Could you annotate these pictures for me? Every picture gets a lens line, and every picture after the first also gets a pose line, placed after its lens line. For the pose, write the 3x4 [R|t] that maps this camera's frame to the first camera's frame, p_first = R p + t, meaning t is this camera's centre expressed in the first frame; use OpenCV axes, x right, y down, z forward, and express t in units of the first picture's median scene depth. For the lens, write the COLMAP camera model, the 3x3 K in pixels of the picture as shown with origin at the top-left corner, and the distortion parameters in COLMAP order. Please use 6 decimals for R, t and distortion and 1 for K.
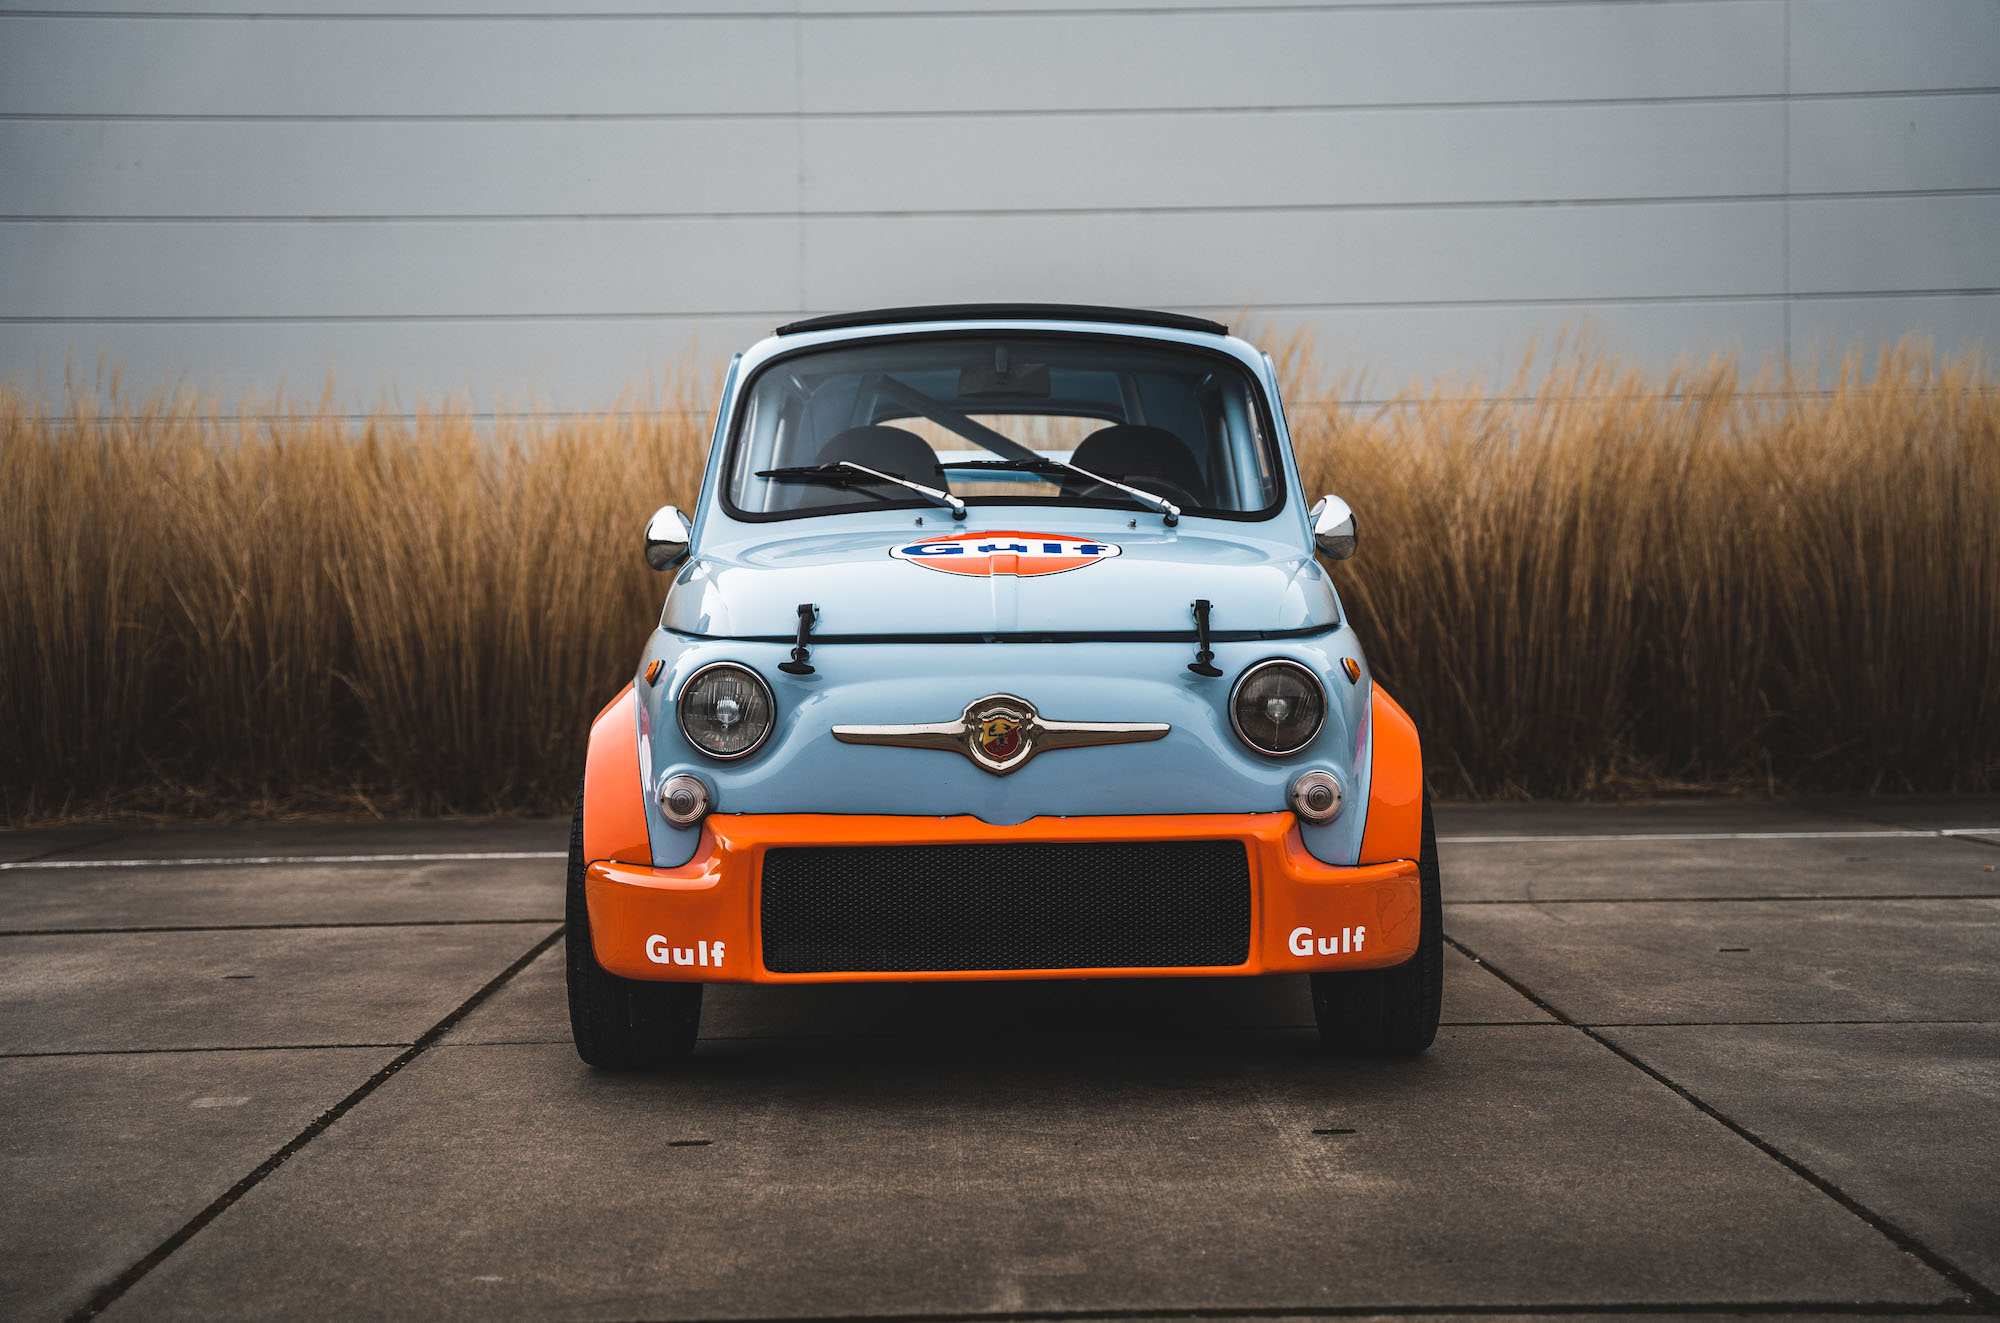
lens RADIAL K [[2859.9, 0, 1010.3], [0, 2859.9, 663.5], [0, 0, 1]] dist [0.014624, 0.720542]
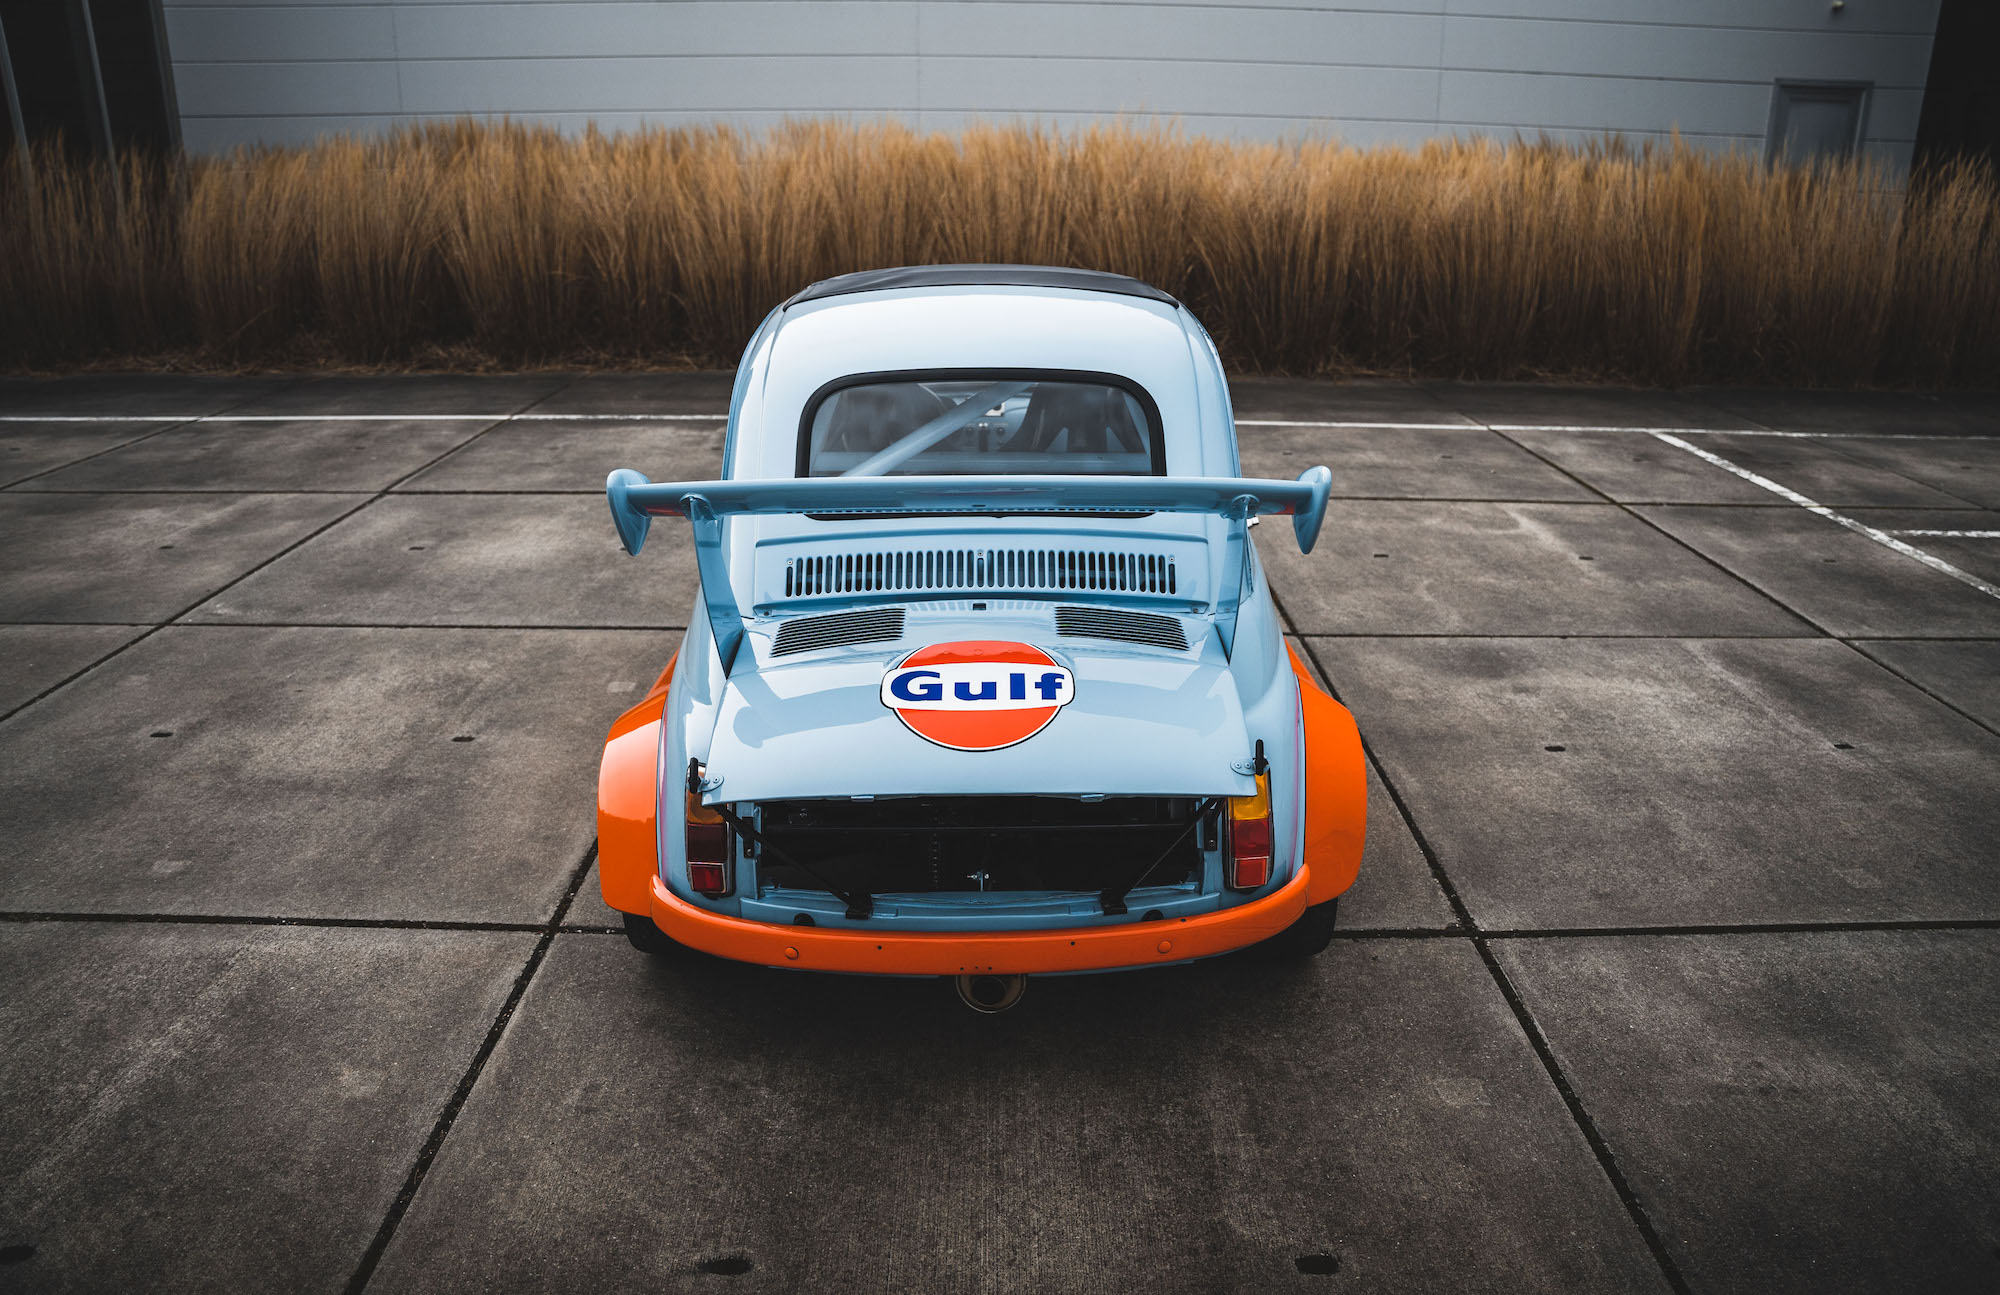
lens RADIAL K [[1456.0, 0, 1025.2], [0, 1456.0, 615.1], [0, 0, 1]] dist [-0.183009, 0.141107]
pose [[0.999554, 0.028604, 0.008593, -0.000427], [-0.029866, 0.954623, 0.296315, -0.083167], [0.000273, -0.296440, 0.955052, 0.022184]]
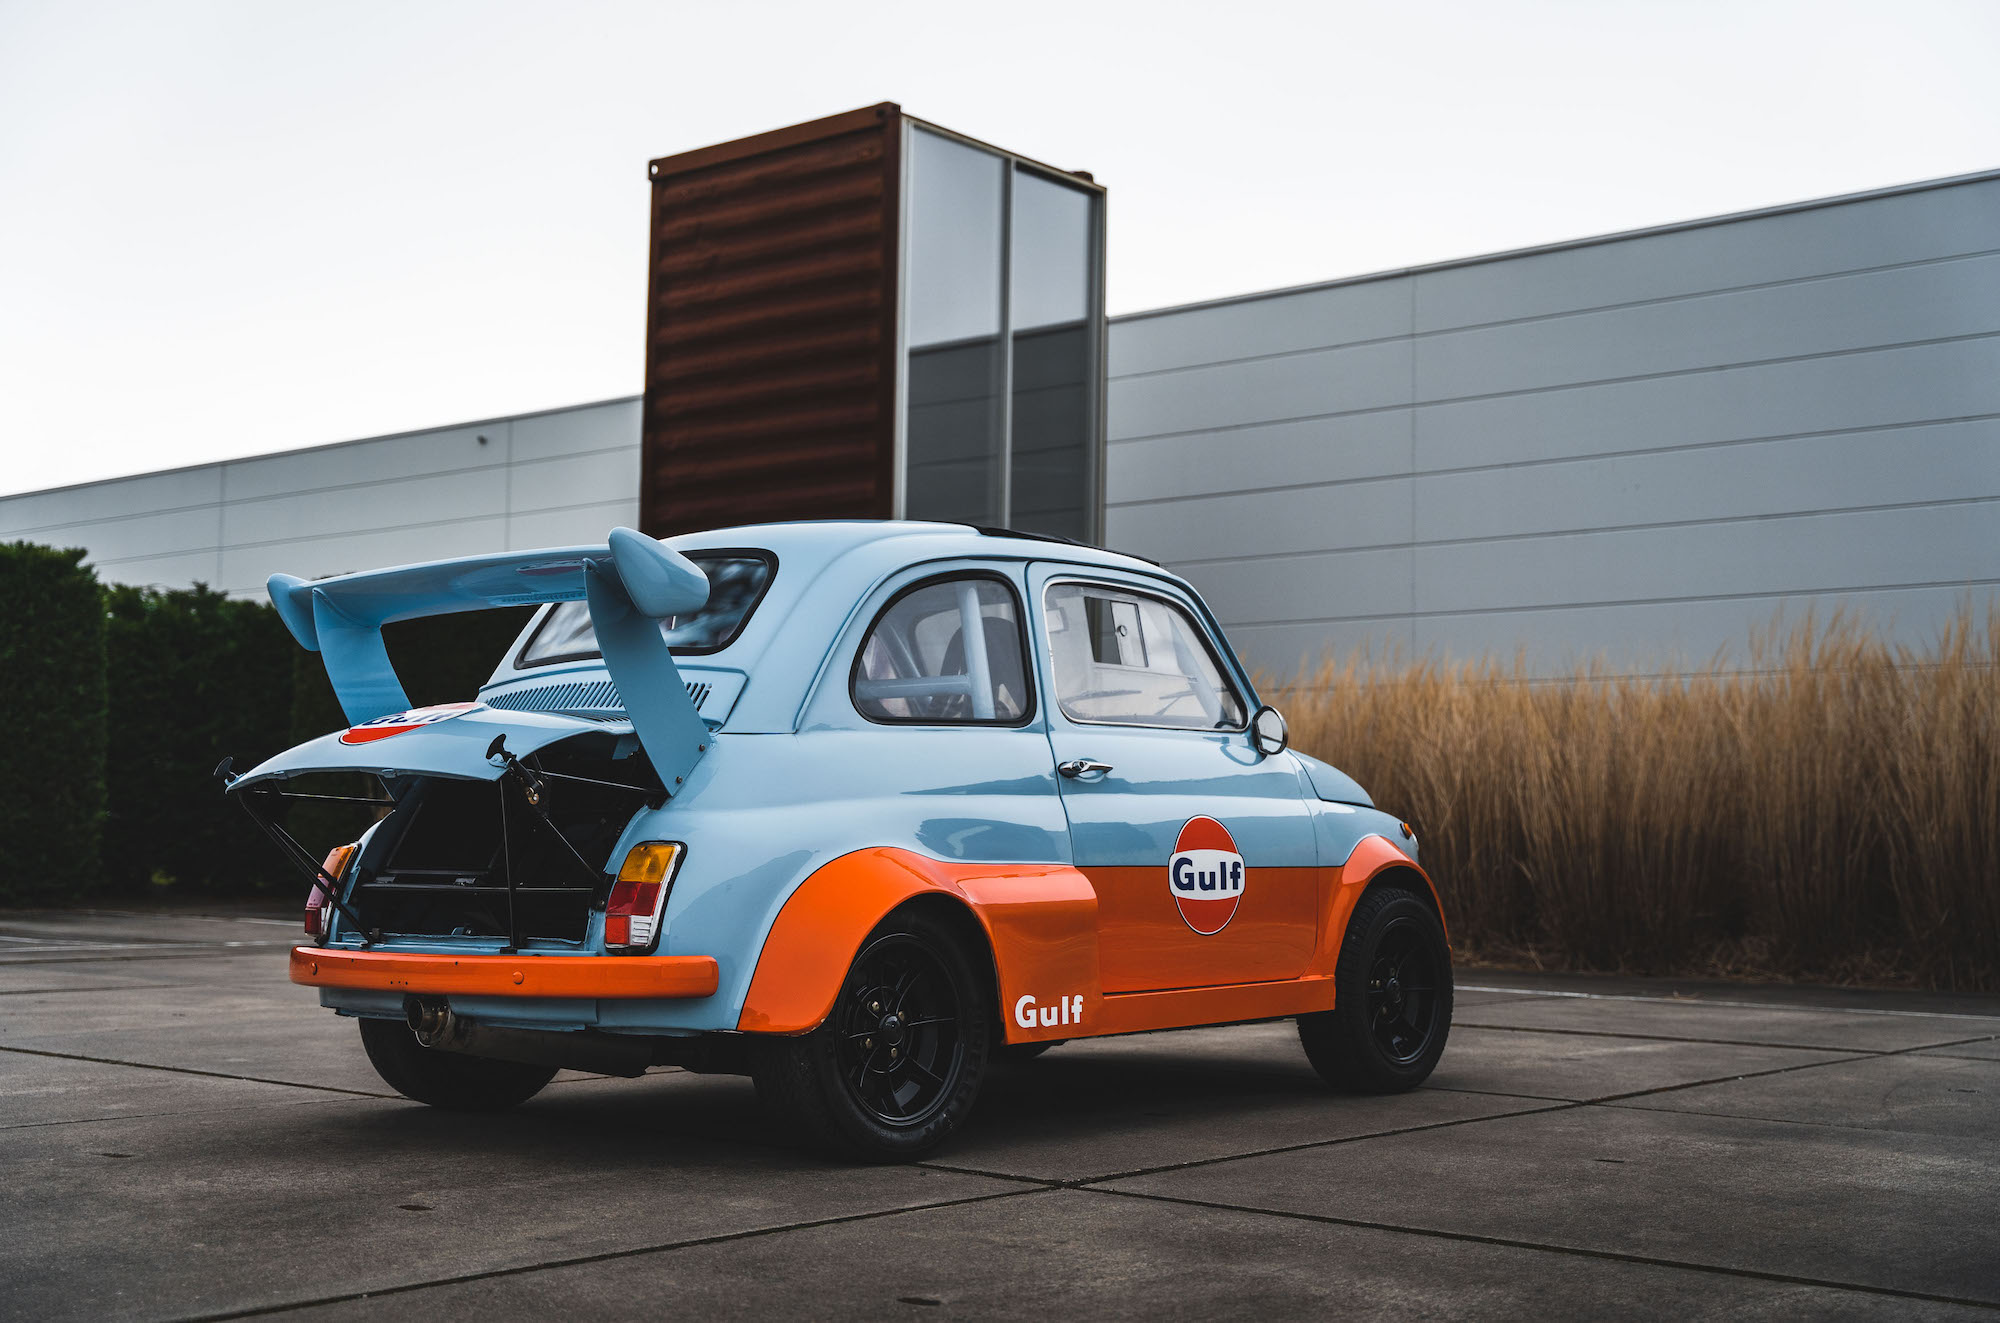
lens RADIAL K [[2439.0, 0, 1000.0], [0, 2439.0, 661.5], [0, 0, 1]] dist [0.006893, 0.013411]
pose [[0.749686, -0.023784, -0.661367, 0.357162], [-0.035981, 0.996411, -0.076619, 0.006894], [0.660815, 0.081237, 0.746139, -0.036723]]
